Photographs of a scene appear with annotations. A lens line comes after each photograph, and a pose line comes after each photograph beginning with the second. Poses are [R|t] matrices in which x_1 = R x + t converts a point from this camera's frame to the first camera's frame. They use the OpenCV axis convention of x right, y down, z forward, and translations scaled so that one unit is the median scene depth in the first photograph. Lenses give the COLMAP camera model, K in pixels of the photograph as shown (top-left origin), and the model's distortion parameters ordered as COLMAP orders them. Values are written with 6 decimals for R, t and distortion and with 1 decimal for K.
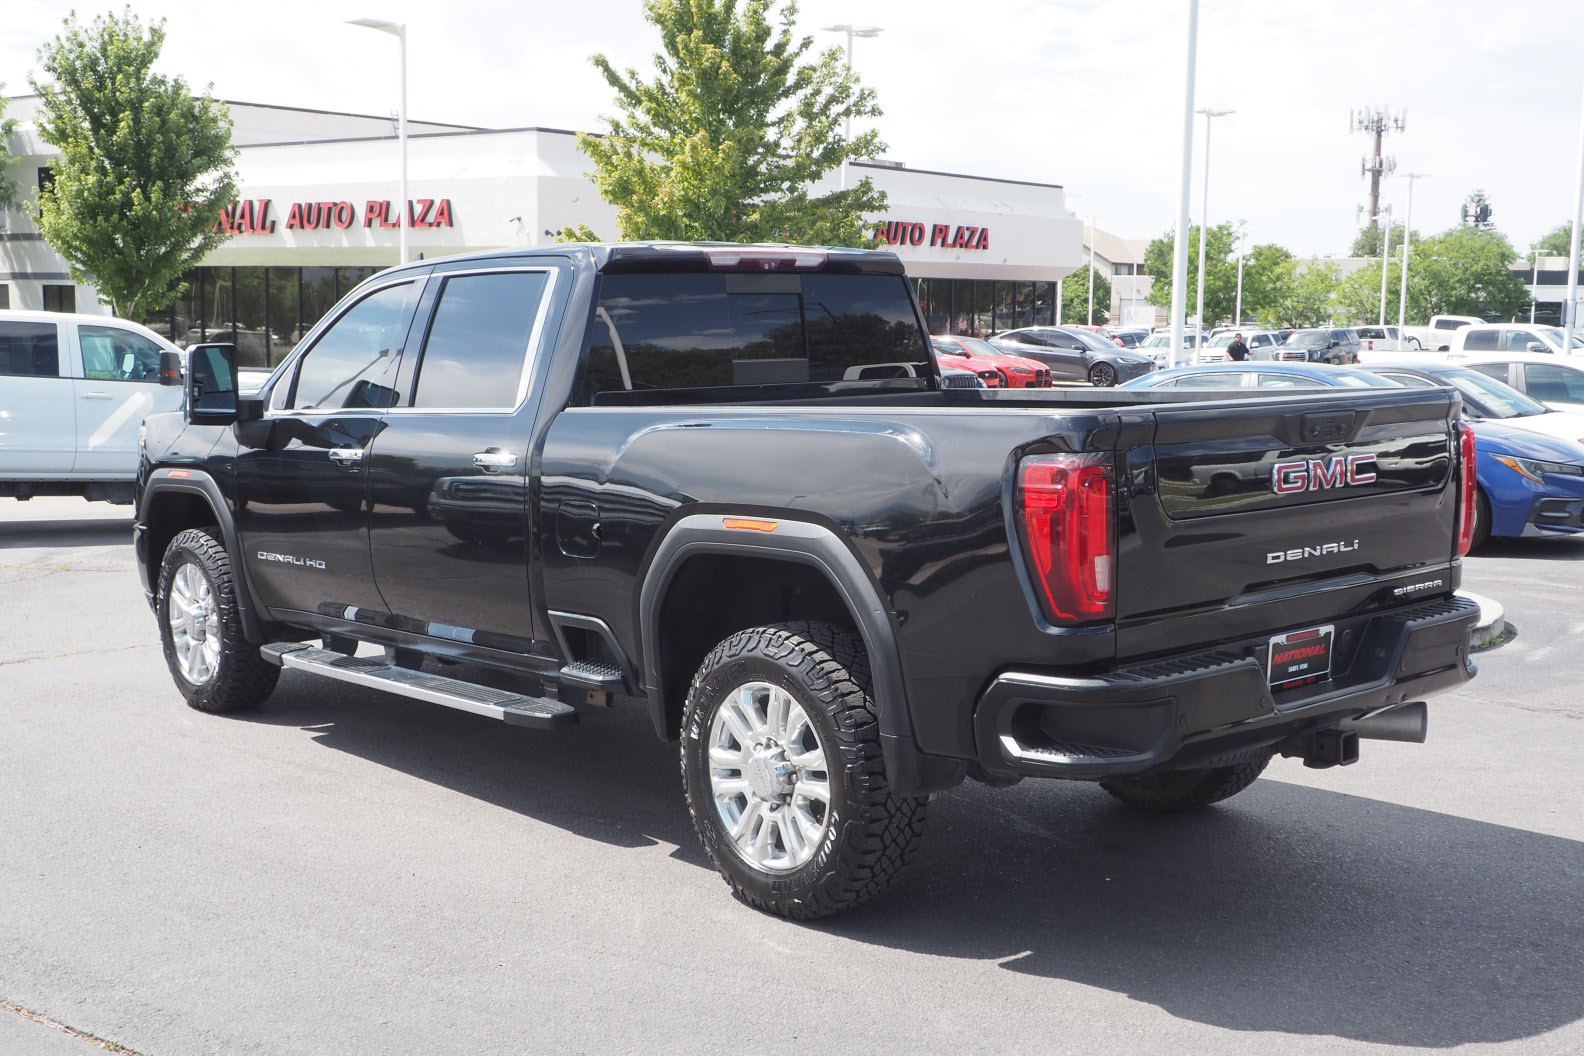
lens RADIAL K [[1788.1, 0, 791.7], [0, 1788.1, 555.7], [0, 0, 1]] dist [-0.009669, -0.014063]
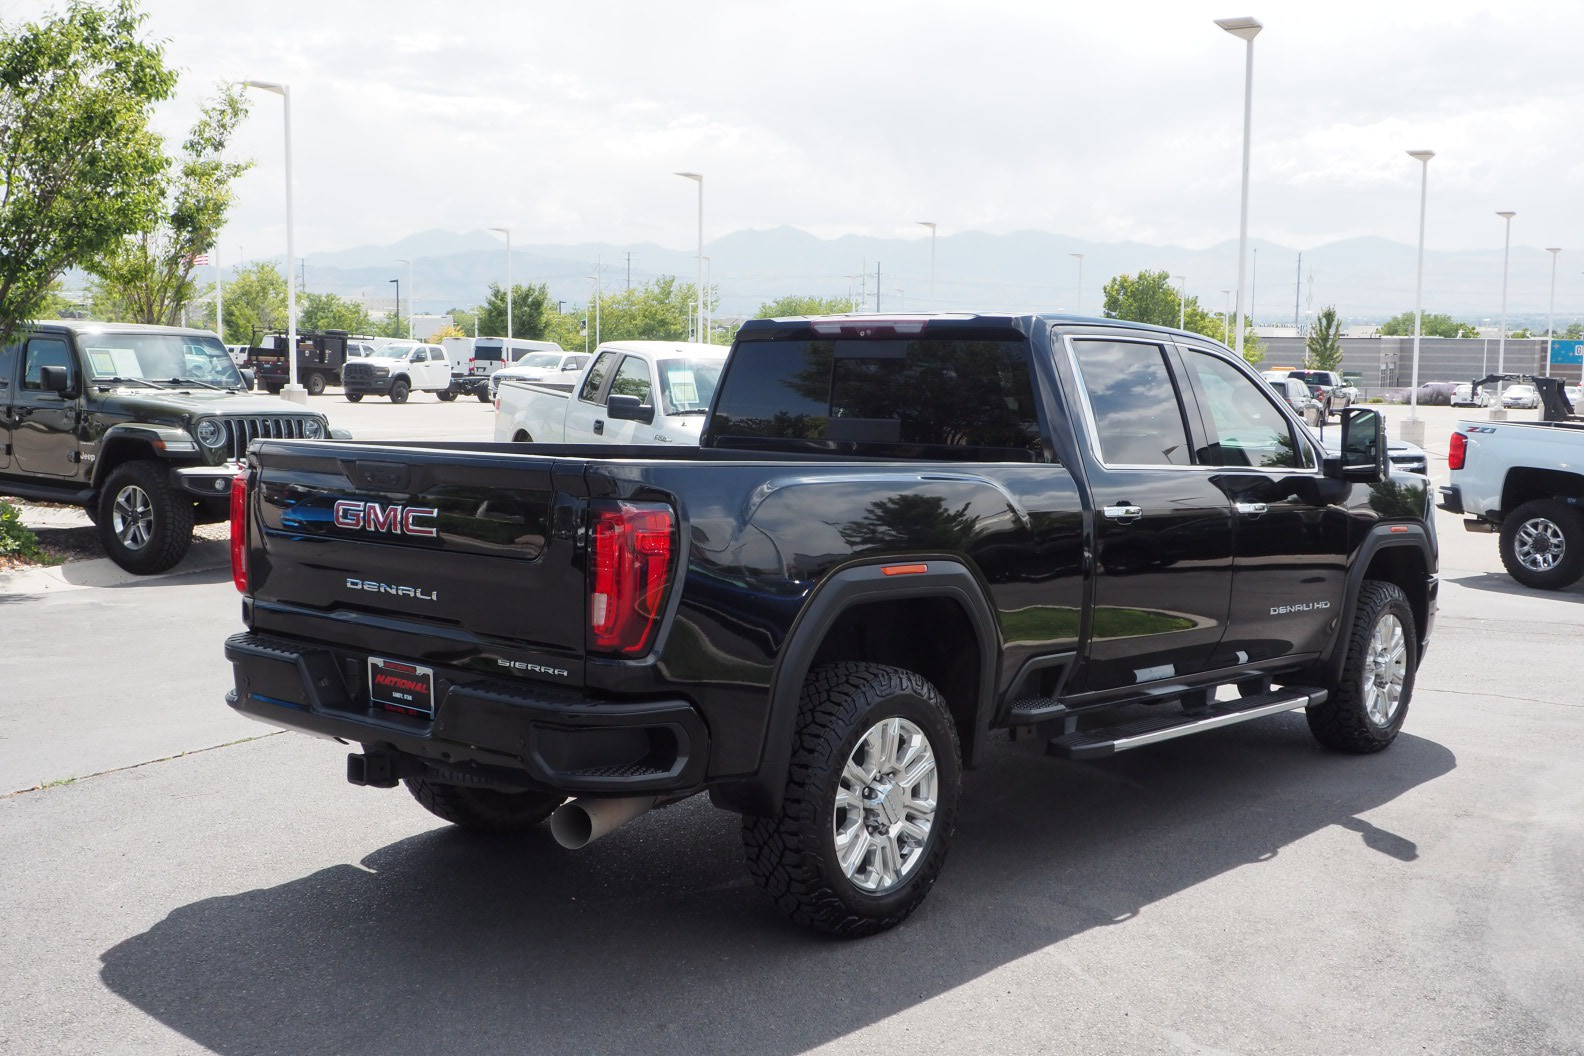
lens RADIAL K [[1726.9, 0, 792.0], [0, 1726.9, 528.0], [0, 0, 1]] dist [-0.023108, 0.000282]
pose [[0.158826, 0.097301, -0.982500, 1.001403], [-0.149974, 0.985962, 0.073399, -0.112818], [0.975849, 0.135692, 0.171189, 0.772886]]
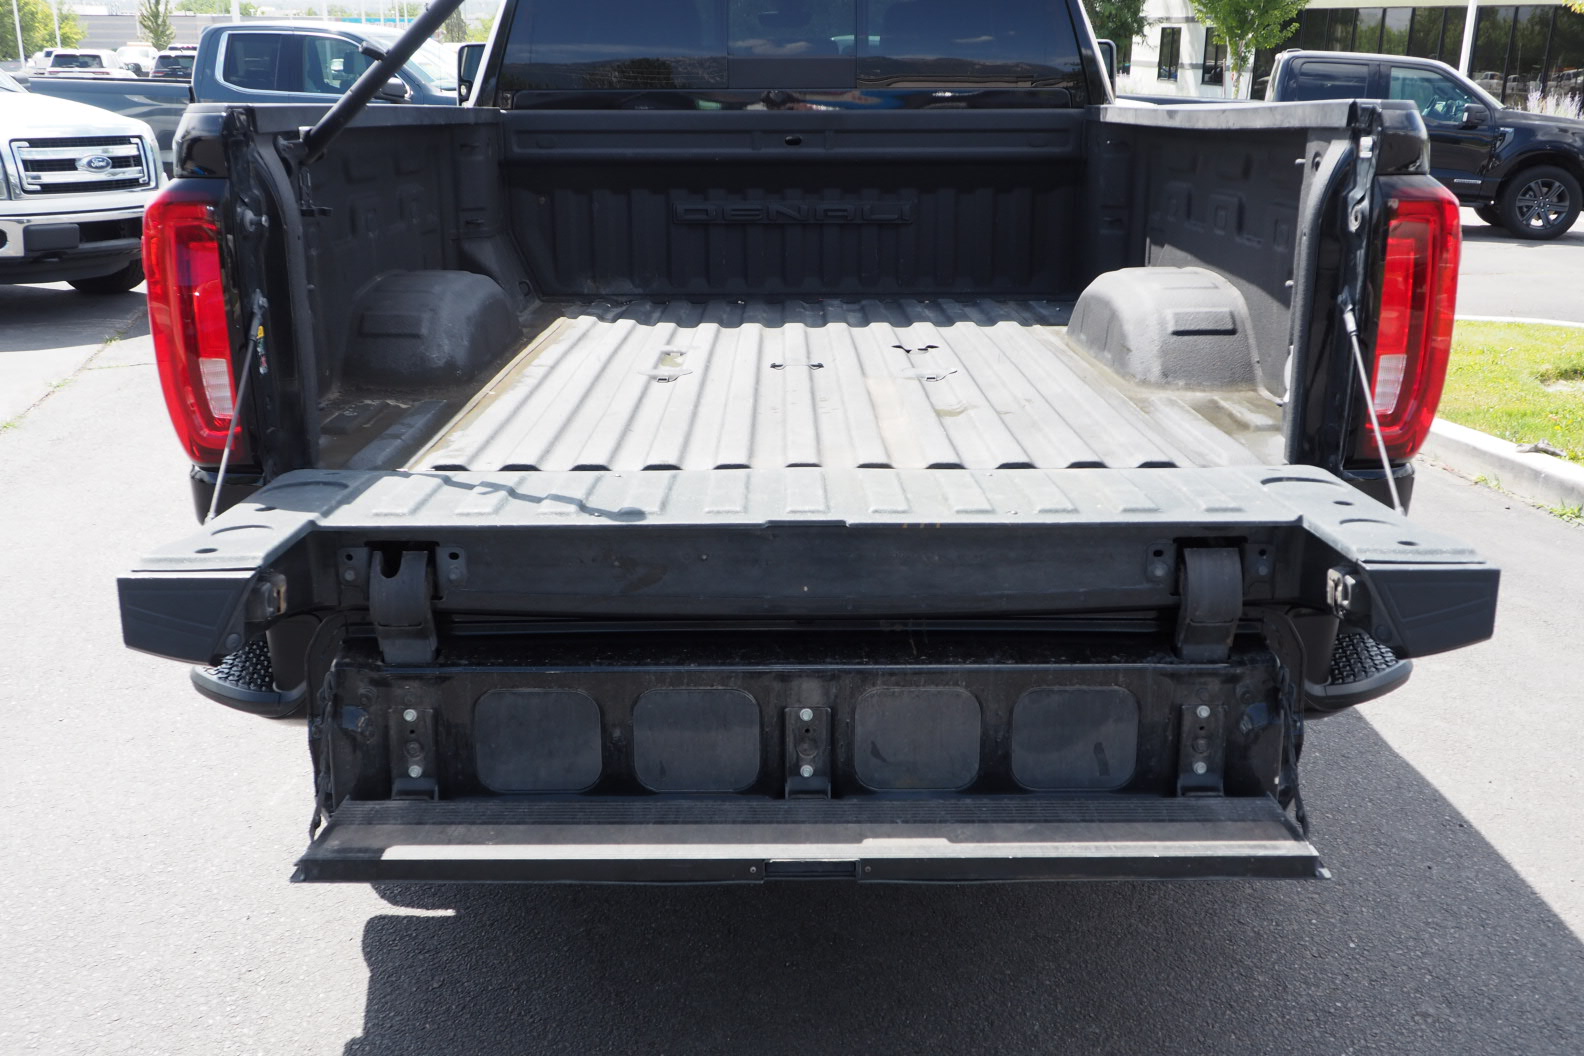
lens RADIAL K [[1469.5, 0, 792.0], [0, 1469.5, 528.0], [0, 0, 1]] dist [-0.002621, 0.008110]
pose [[0.766394, 0.200960, -0.610127, 0.410761], [-0.091856, 0.974329, 0.205536, -0.041043], [0.635769, -0.101478, 0.765180, 0.487794]]
